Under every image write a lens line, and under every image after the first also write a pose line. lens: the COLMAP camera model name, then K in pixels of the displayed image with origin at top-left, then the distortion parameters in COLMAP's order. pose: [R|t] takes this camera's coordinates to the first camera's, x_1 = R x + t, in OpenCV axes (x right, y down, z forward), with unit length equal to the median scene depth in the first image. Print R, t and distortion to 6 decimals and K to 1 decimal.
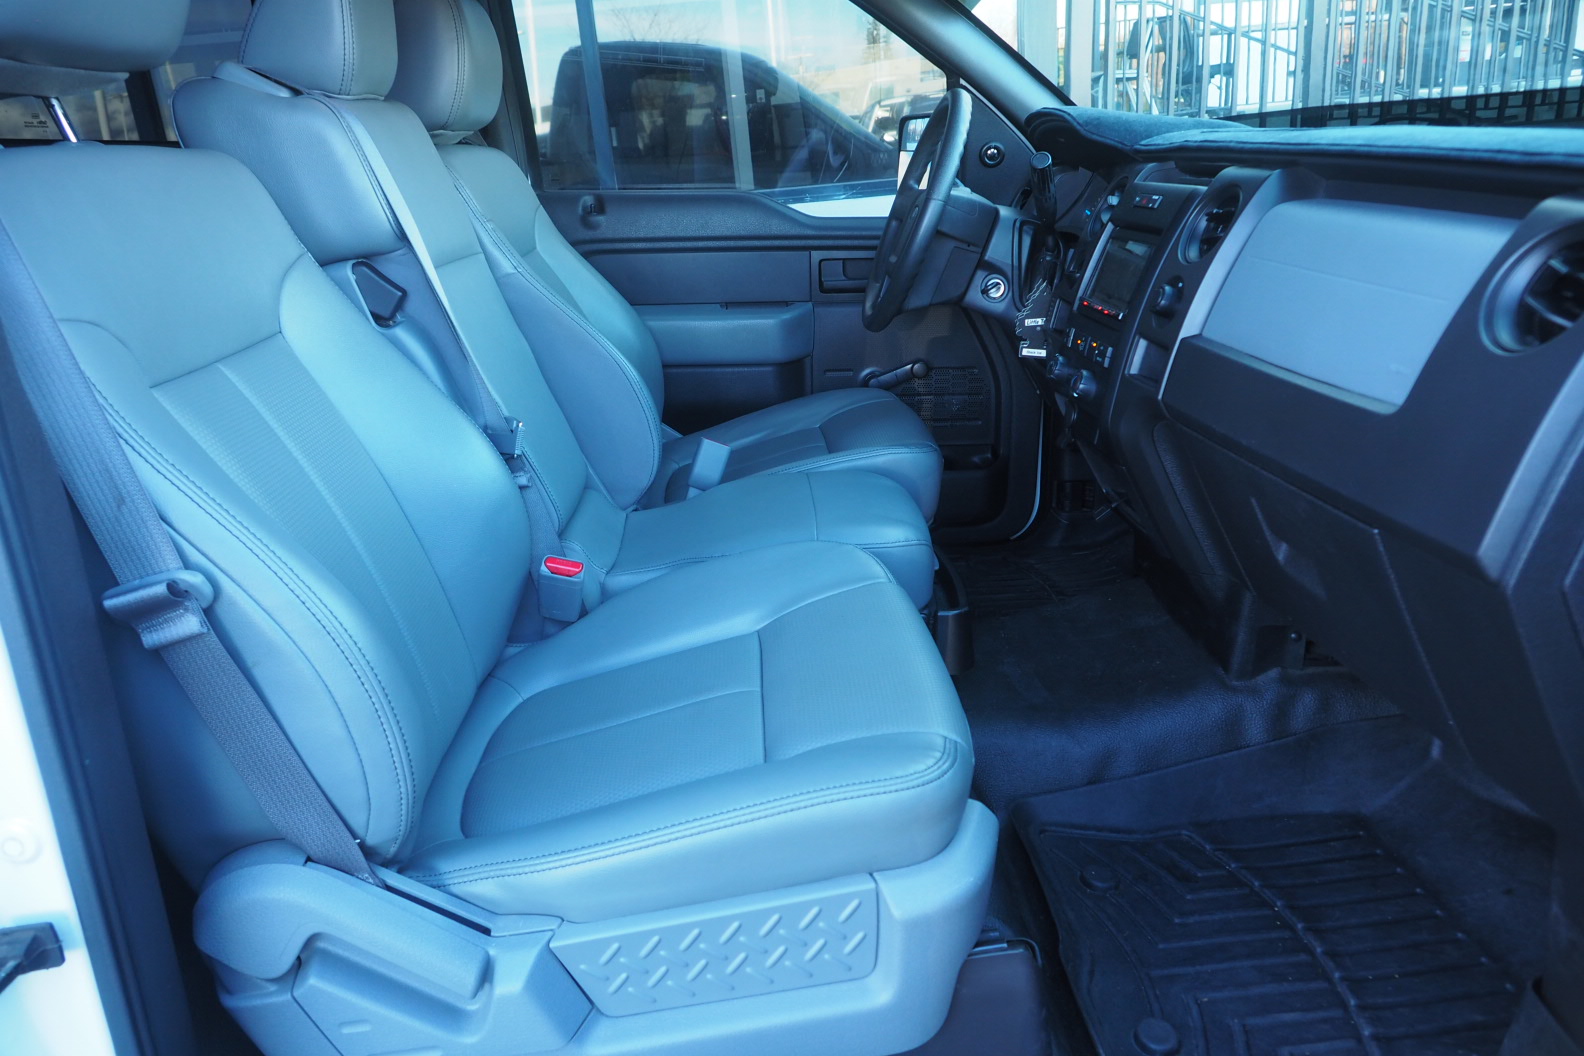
lens RADIAL K [[1093.8, 0, 789.9], [0, 1093.8, 518.1], [0, 0, 1]] dist [-0.029297, 0.002942]
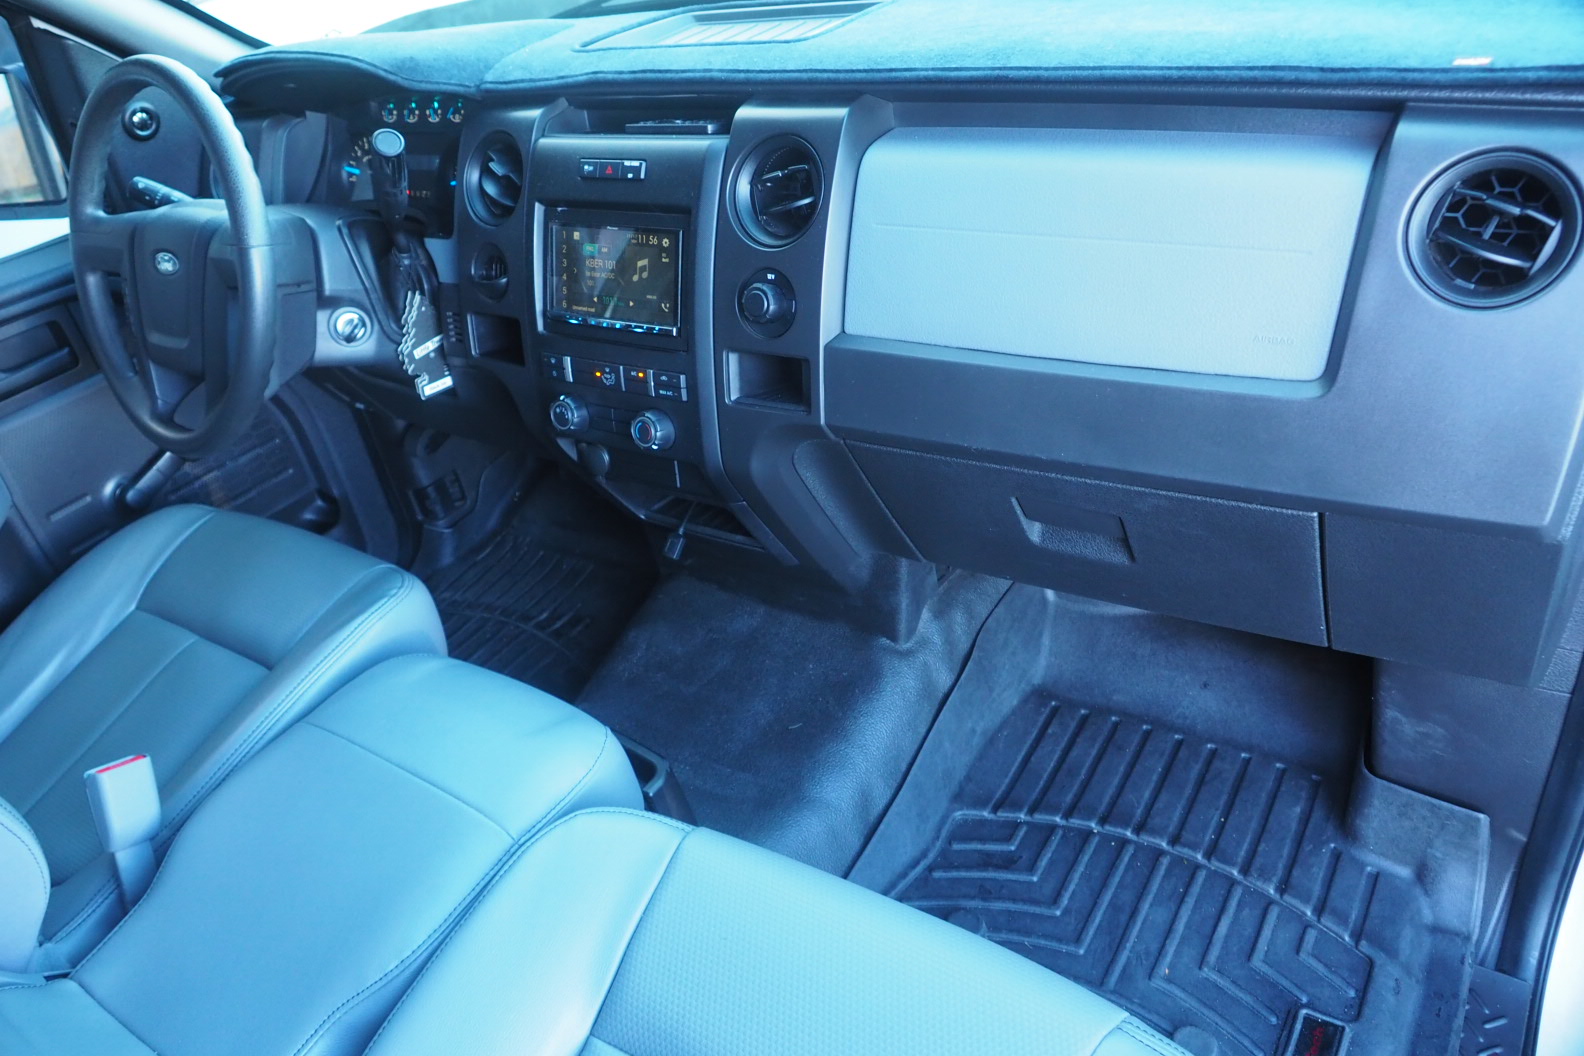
lens RADIAL K [[1093.8, 0, 789.9], [0, 1093.8, 518.1], [0, 0, 1]] dist [-0.029297, 0.002942]
pose [[0.594966, -0.494665, 0.633500, -0.182953], [0.388576, 0.866974, 0.312032, -0.270512], [-0.703580, 0.060515, 0.708035, 0.411176]]
